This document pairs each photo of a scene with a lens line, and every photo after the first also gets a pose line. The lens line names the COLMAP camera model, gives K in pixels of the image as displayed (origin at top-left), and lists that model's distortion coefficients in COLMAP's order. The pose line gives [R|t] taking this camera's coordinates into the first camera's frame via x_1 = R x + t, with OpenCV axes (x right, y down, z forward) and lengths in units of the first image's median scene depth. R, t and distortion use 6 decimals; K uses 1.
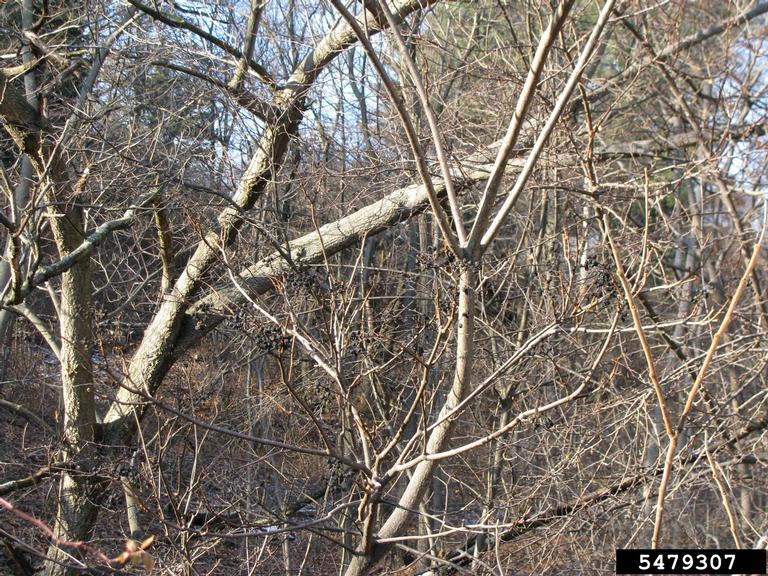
lens RADIAL K [[1886.0, 0, 384.0], [0, 1886.0, 288.0], [0, 0, 1]] dist [0.031236, -0.088544]
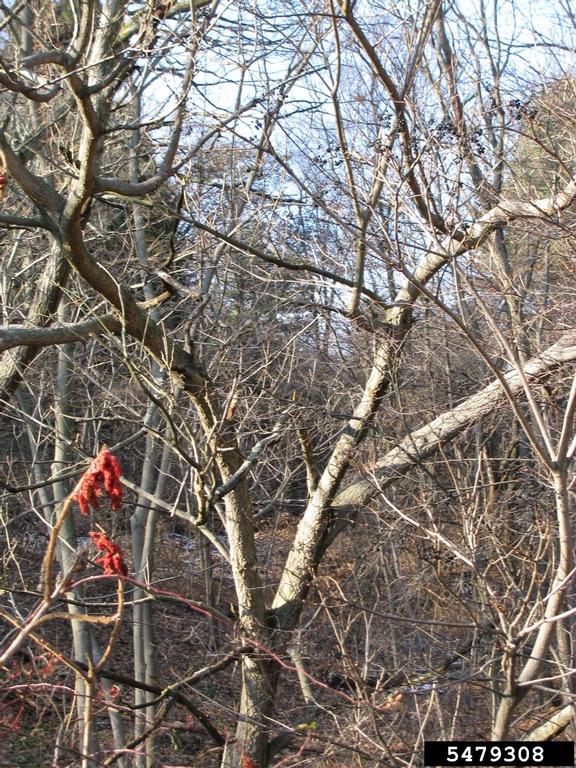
lens RADIAL K [[1886.0, 0, 288.0], [0, 1886.0, 384.0], [0, 0, 1]] dist [0.031236, -0.088544]
pose [[0.986262, -0.125294, -0.107651, 0.003128], [0.121807, 0.991811, -0.038401, -0.024673], [0.111581, 0.024761, 0.993447, -0.189974]]
